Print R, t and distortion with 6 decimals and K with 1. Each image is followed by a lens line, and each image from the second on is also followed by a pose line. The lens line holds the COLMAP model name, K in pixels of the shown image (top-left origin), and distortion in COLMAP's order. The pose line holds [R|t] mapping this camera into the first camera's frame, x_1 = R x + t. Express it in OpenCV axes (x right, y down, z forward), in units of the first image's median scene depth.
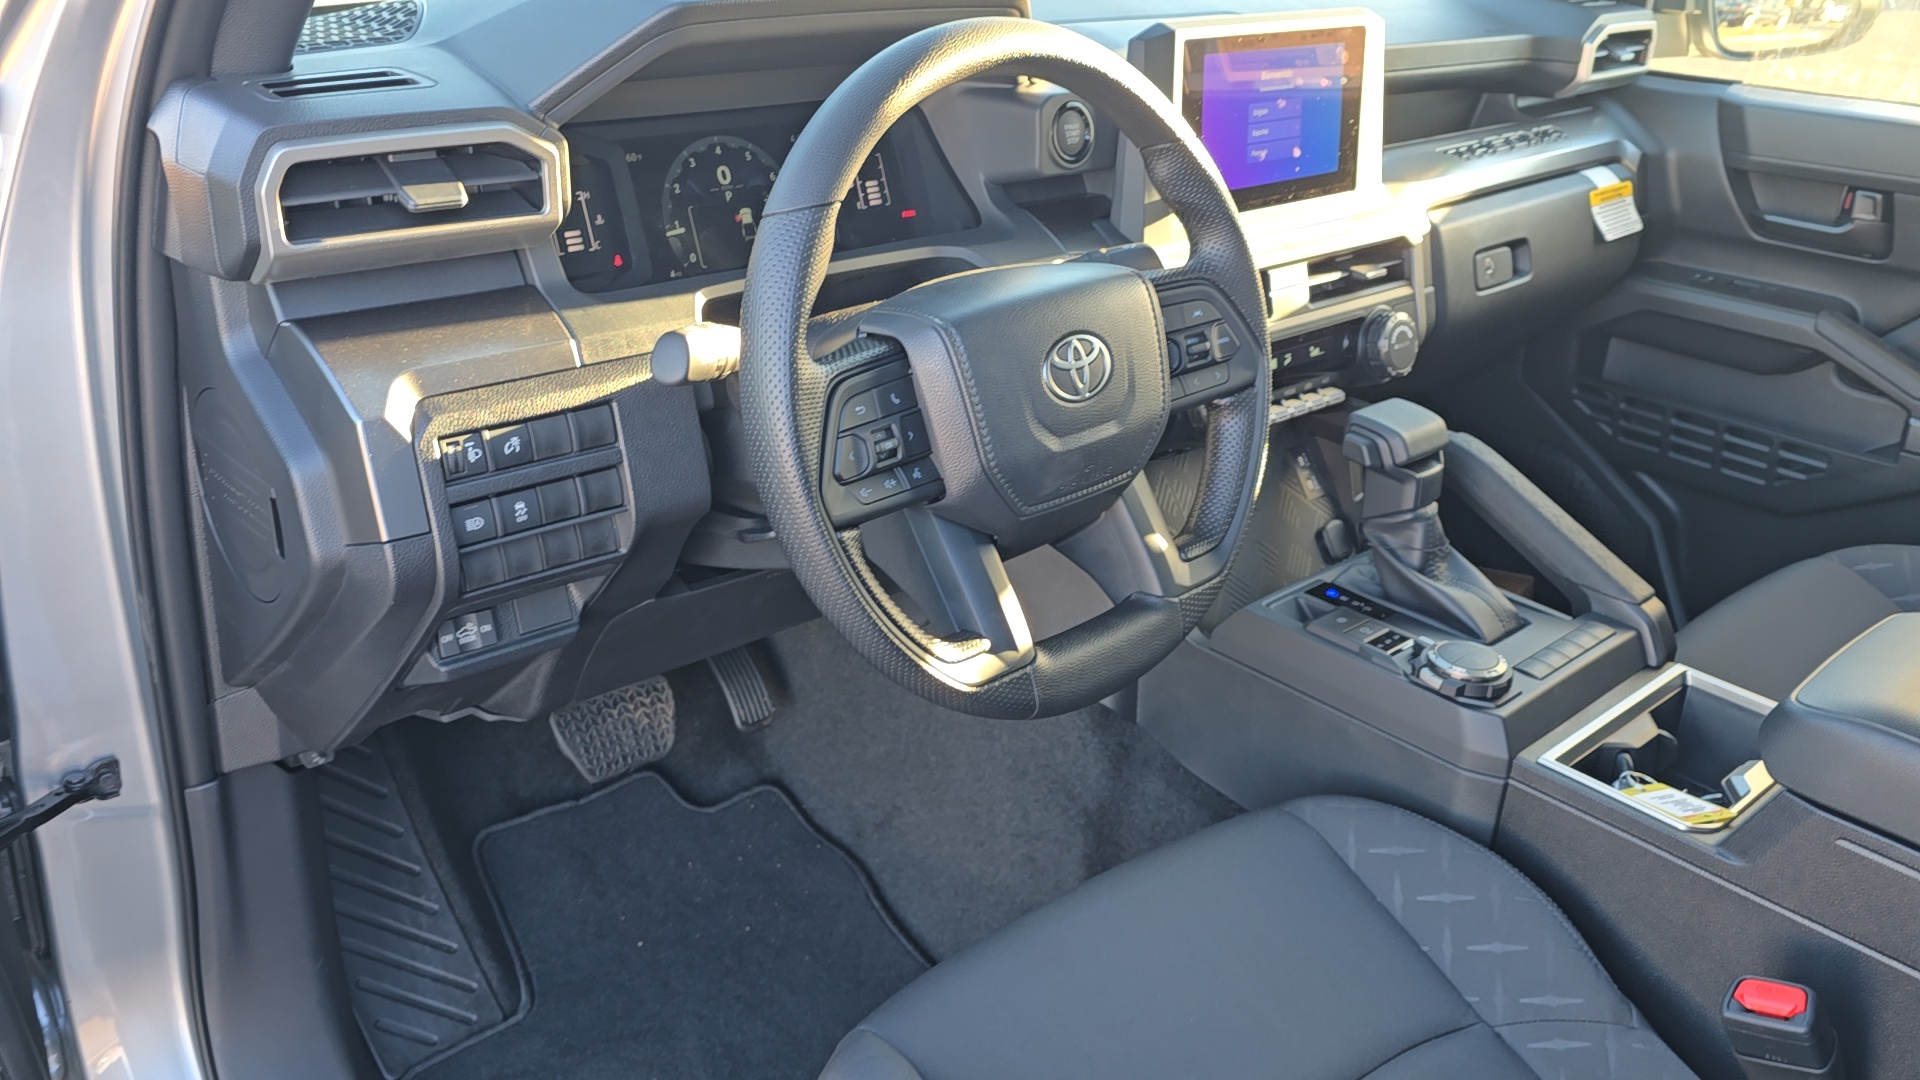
lens RADIAL K [[1639.0, 0, 1008.3], [0, 1639.0, 537.7], [0, 0, 1]] dist [-0.005674, 0.012311]
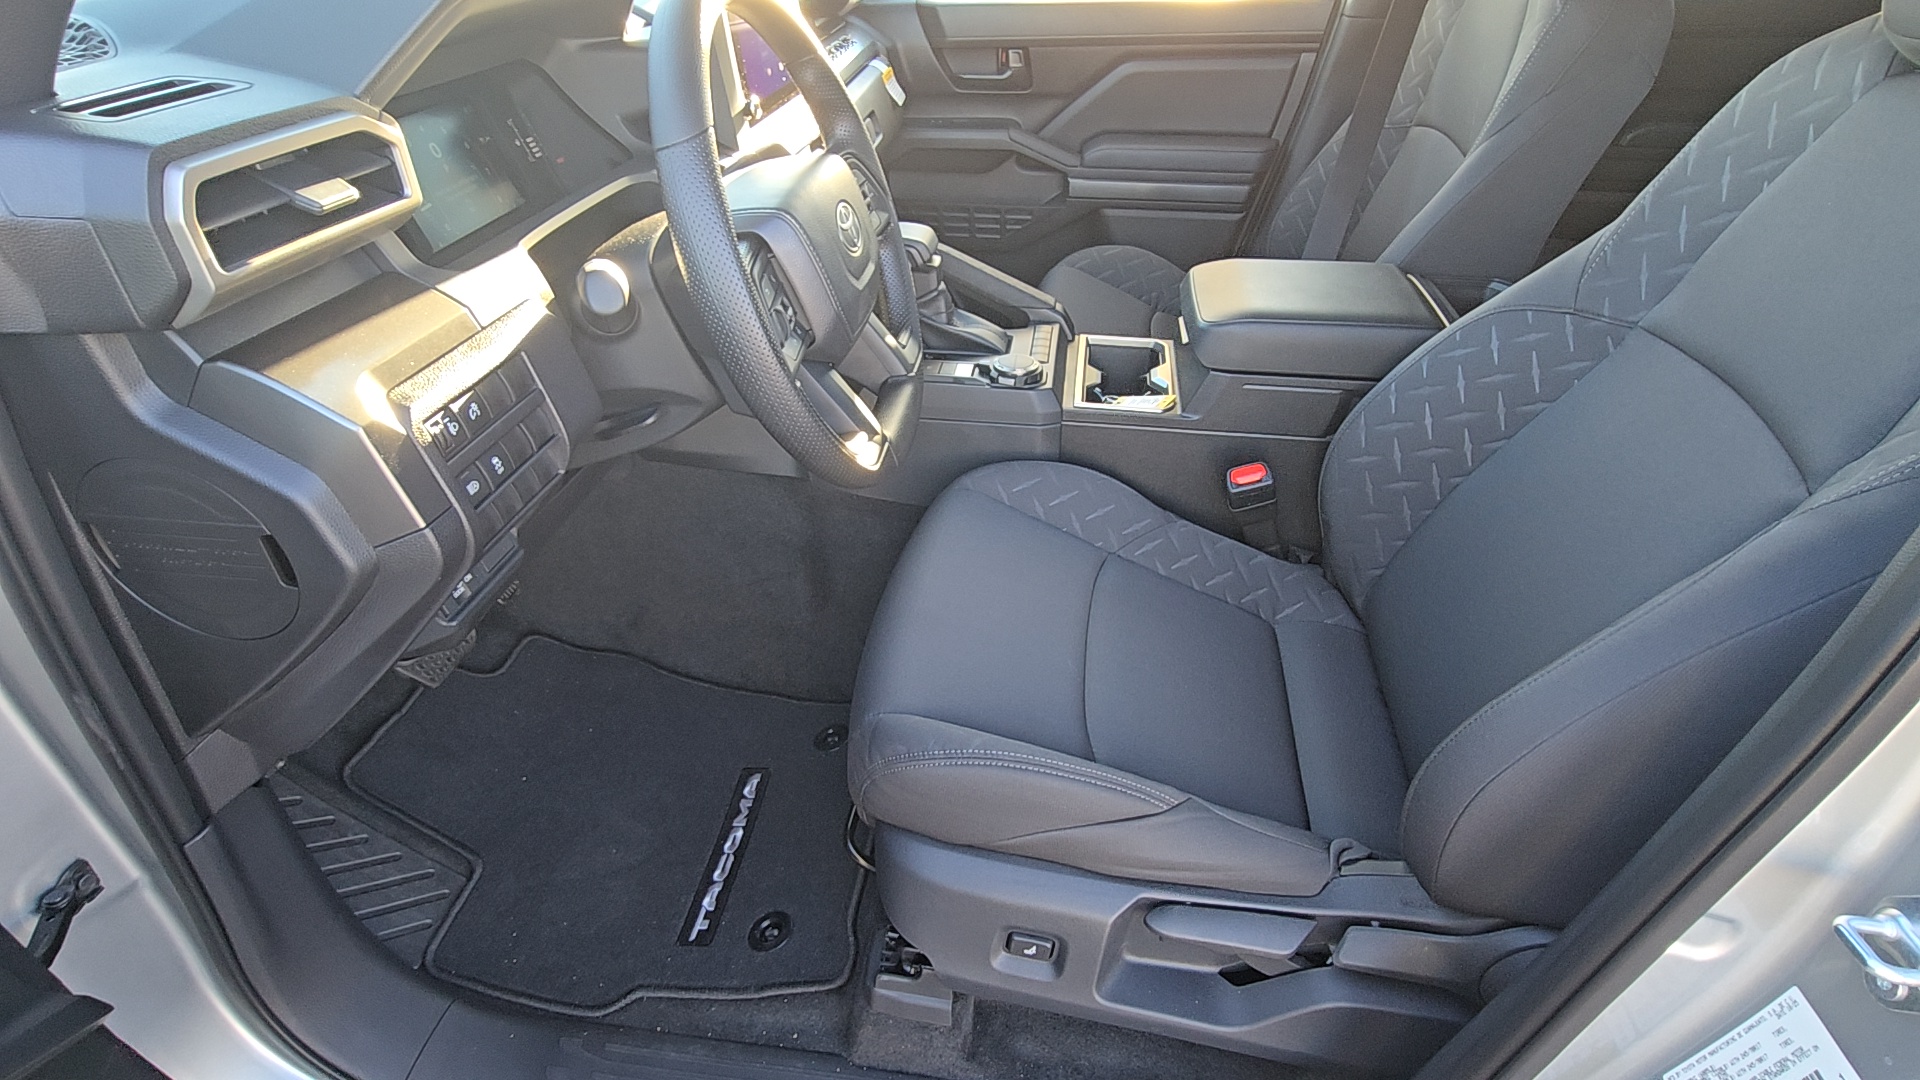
lens RADIAL K [[978.9, 0, 972.2], [0, 978.9, 536.3], [0, 0, 1]] dist [0.004560, -0.002989]
pose [[0.779381, -0.393490, 0.487577, -0.308205], [0.295472, 0.917053, 0.267786, -0.043669], [-0.552505, -0.064642, 0.830999, 0.193449]]
